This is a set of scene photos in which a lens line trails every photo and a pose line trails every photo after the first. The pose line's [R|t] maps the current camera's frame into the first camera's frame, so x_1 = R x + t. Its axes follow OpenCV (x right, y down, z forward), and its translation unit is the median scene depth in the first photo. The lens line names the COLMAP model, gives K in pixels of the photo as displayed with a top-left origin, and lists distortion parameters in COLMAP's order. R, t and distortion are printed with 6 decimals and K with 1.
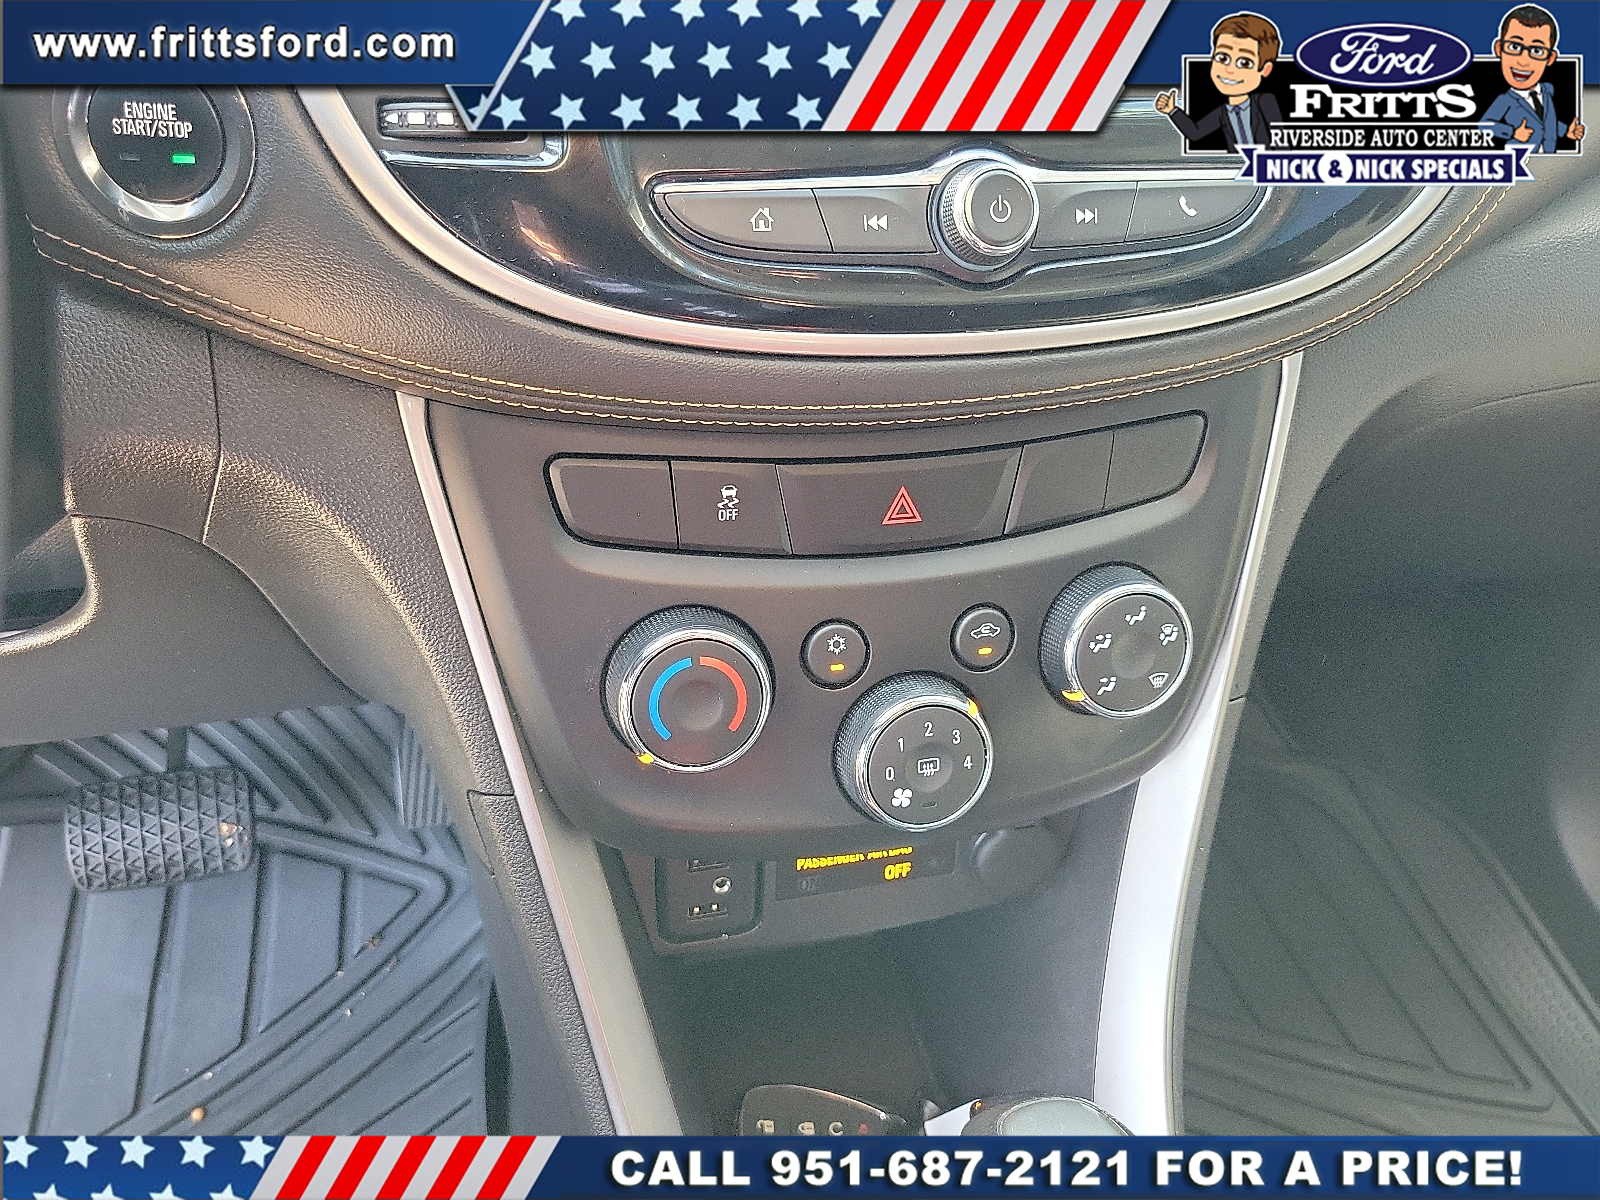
lens RADIAL K [[1215.3, 0, 799.8], [0, 1215.3, 641.9], [0, 0, 1]] dist [0.000697, 0.002153]
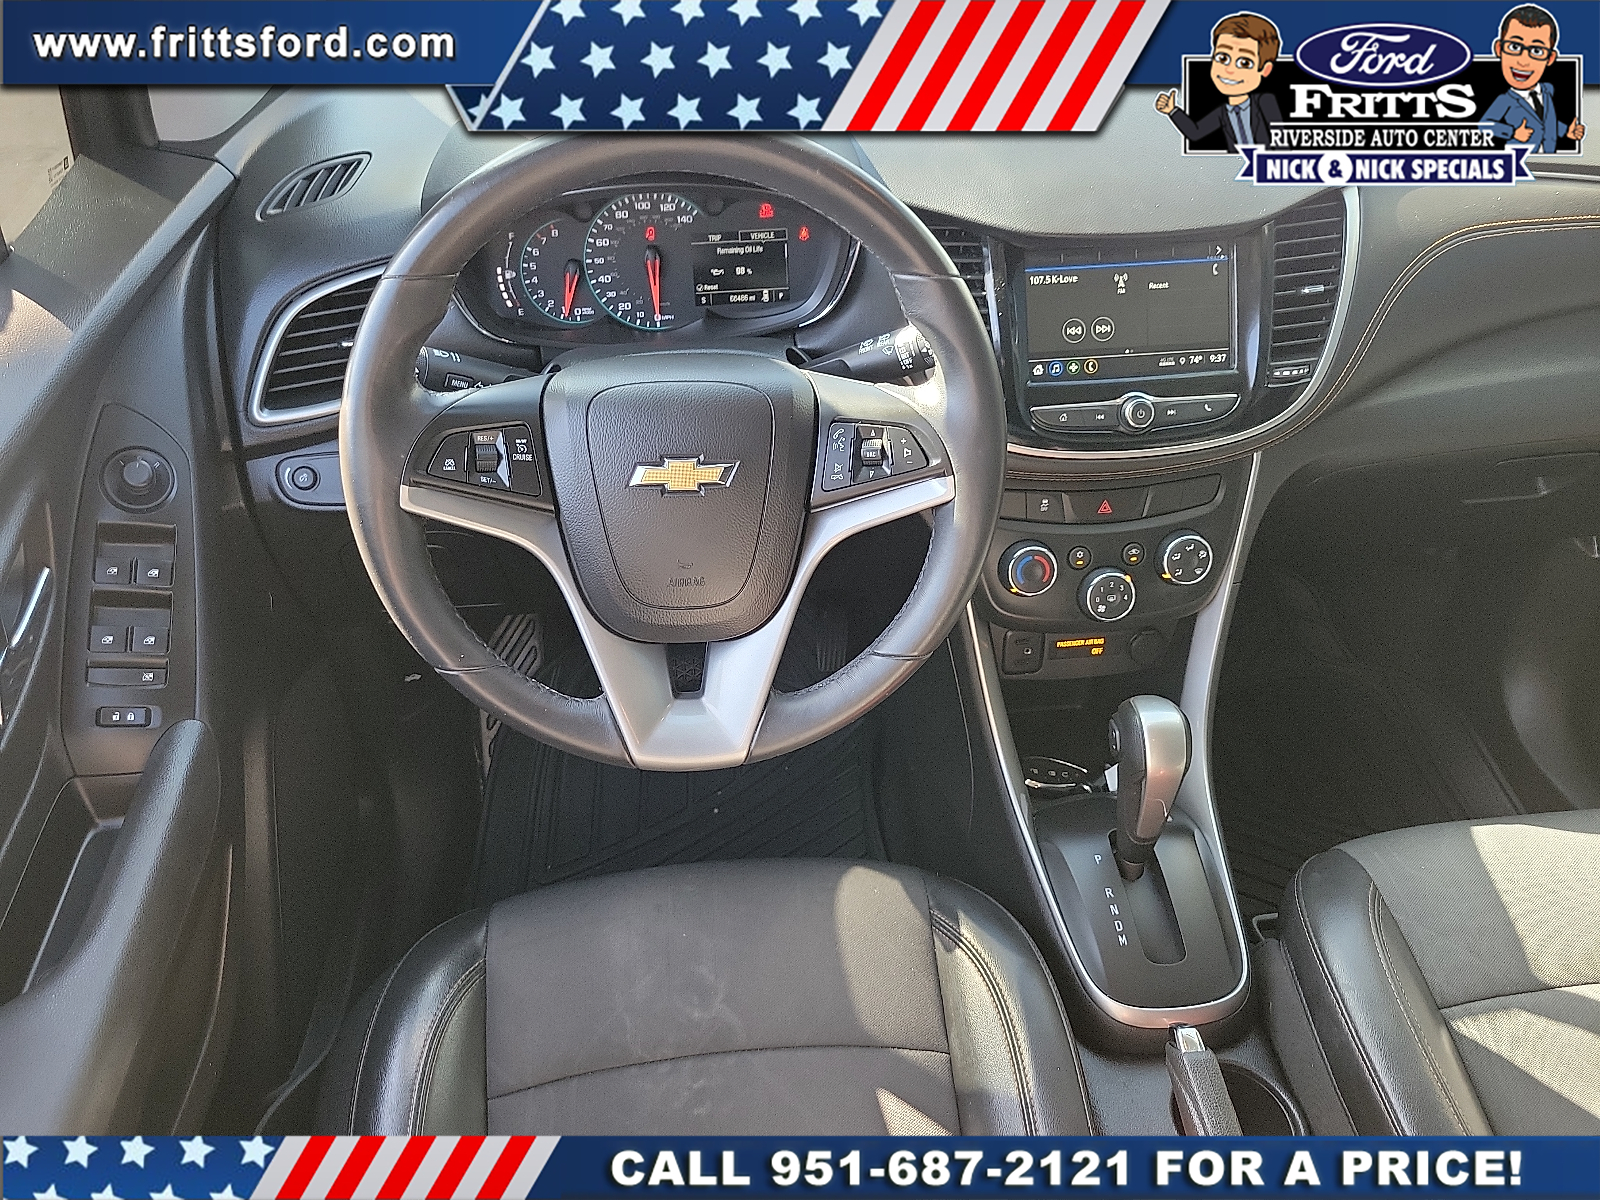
lens RADIAL K [[1215.3, 0, 799.8], [0, 1215.3, 641.9], [0, 0, 1]] dist [0.000697, 0.002153]
pose [[0.989338, 0.028219, -0.142876, -0.209755], [-0.024246, 0.999271, 0.029474, 0.139433], [0.143604, -0.025696, 0.989302, -1.949427]]
